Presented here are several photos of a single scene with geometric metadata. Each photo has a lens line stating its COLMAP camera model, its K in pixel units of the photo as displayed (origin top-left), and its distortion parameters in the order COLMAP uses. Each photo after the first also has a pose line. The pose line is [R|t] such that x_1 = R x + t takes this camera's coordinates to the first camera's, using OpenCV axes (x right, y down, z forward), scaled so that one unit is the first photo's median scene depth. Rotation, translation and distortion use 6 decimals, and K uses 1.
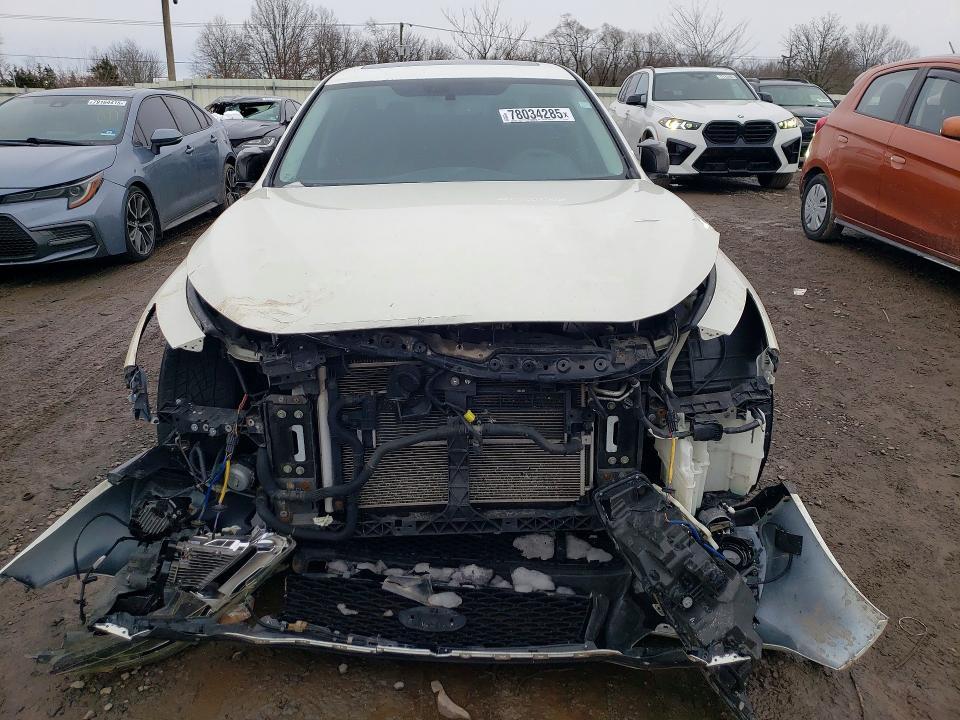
lens RADIAL K [[709.3, 0, 450.8], [0, 709.3, 360.4], [0, 0, 1]] dist [0.000971, -0.001028]
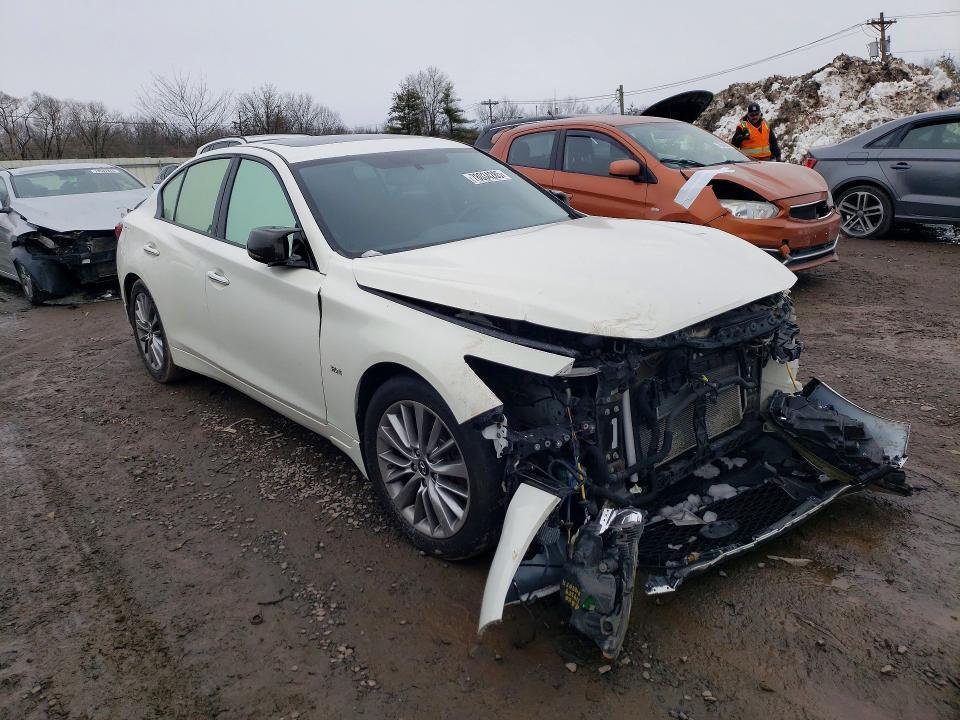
lens RADIAL K [[709.3, 0, 450.8], [0, 709.3, 360.4], [0, 0, 1]] dist [0.000971, -0.001028]
pose [[0.795874, -0.206880, 0.569021, -1.131163], [0.253786, 0.967255, -0.003297, -0.076953], [-0.549706, 0.147033, 0.822316, 0.106728]]
